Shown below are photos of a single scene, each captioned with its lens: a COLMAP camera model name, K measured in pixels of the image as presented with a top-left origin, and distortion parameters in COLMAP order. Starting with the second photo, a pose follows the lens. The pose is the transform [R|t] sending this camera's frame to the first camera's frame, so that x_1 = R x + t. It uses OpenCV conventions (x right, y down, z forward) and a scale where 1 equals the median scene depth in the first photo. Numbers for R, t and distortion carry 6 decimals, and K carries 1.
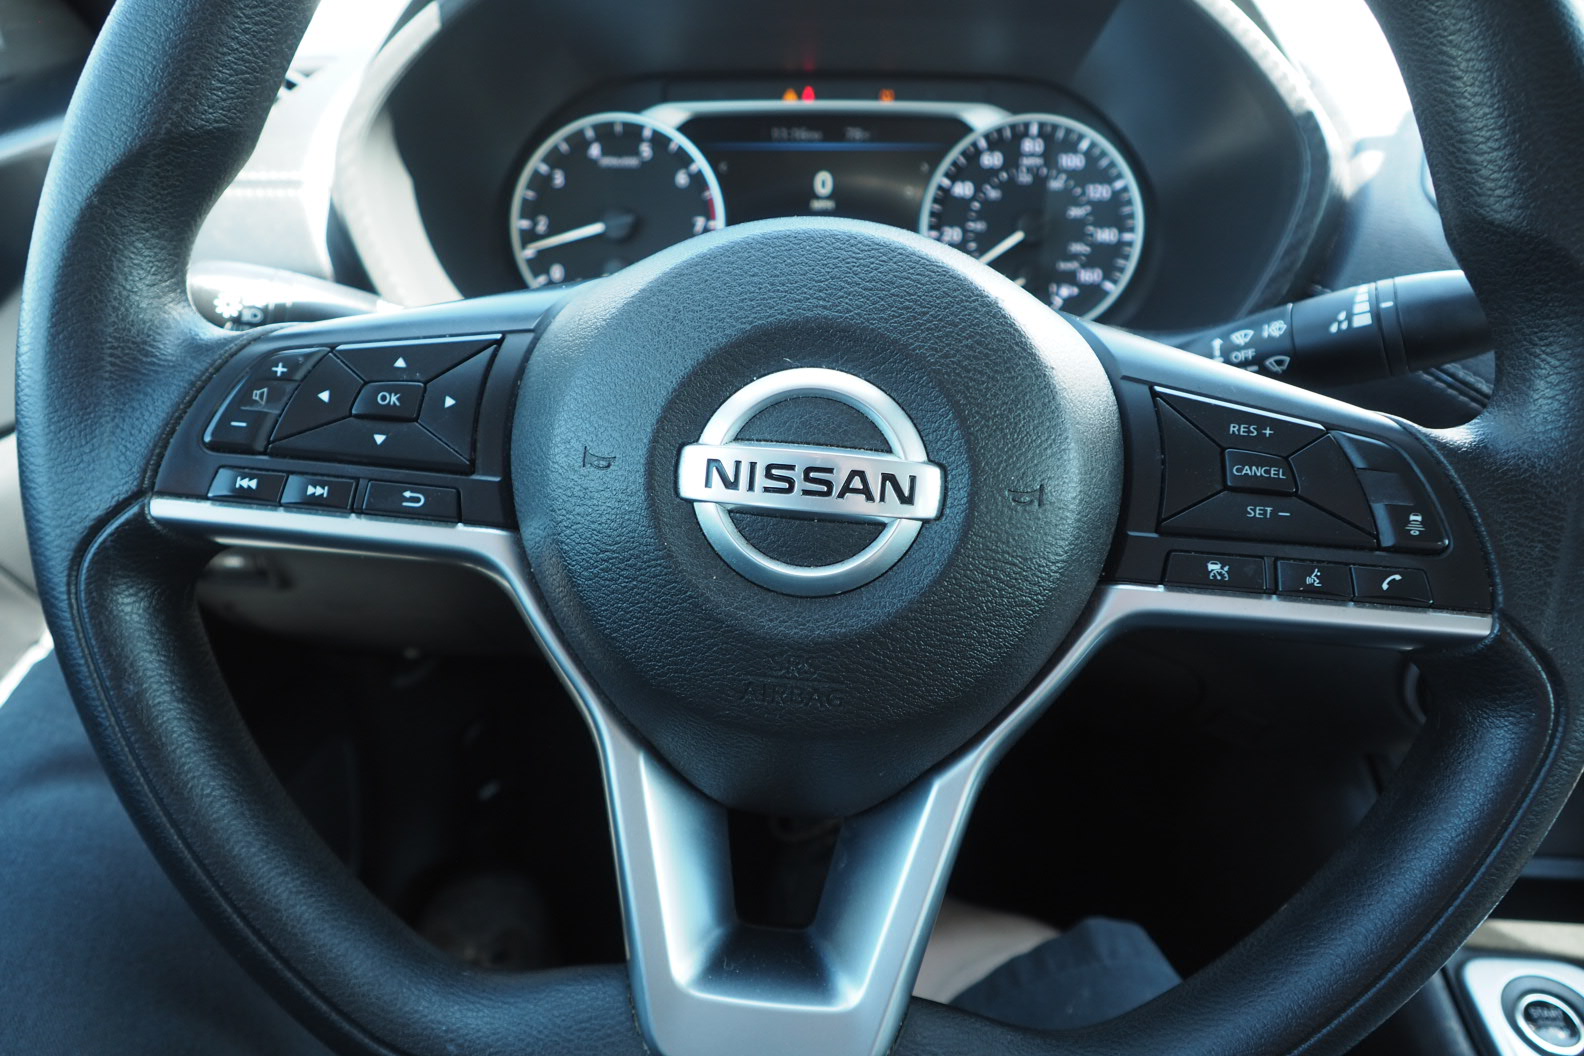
lens RADIAL K [[1087.2, 0, 792.0], [0, 1087.2, 528.0], [0, 0, 1]] dist [-0.073028, 0.002861]
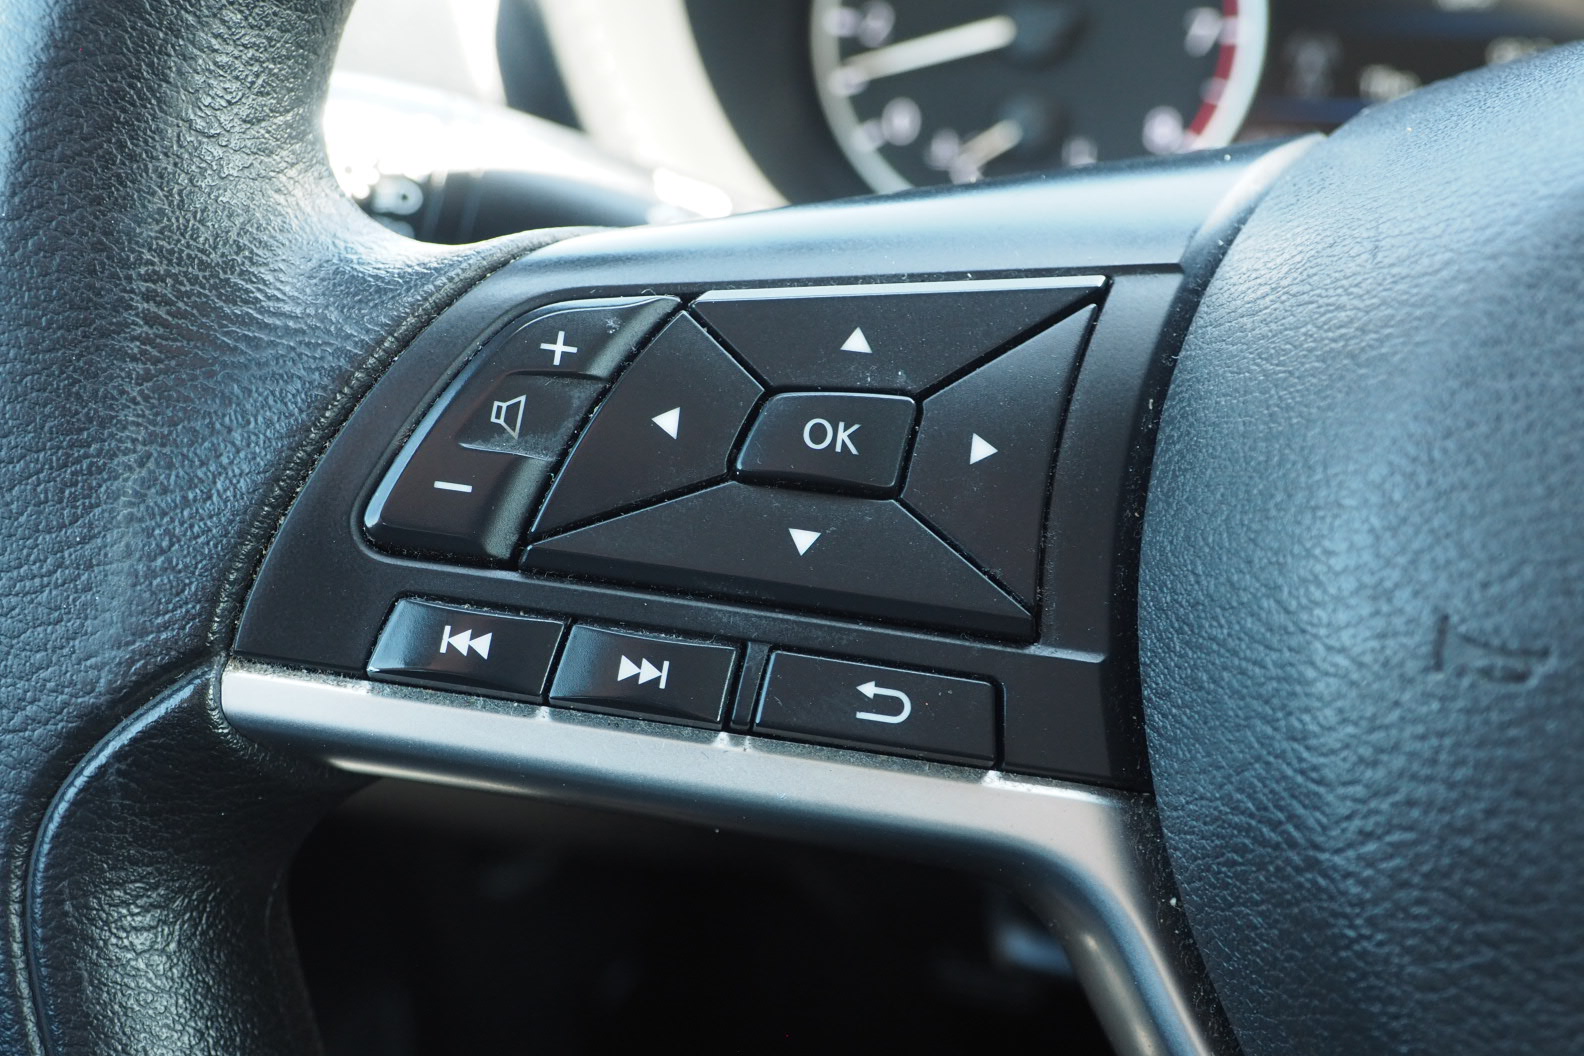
lens RADIAL K [[1998.2, 0, 792.0], [0, 1998.2, 528.0], [0, 0, 1]] dist [-0.046824, -0.004540]
pose [[0.984567, 0.049661, -0.167811, -0.273334], [-0.055065, 0.998098, -0.027702, -0.068540], [0.166117, 0.036515, 0.985430, 0.306069]]
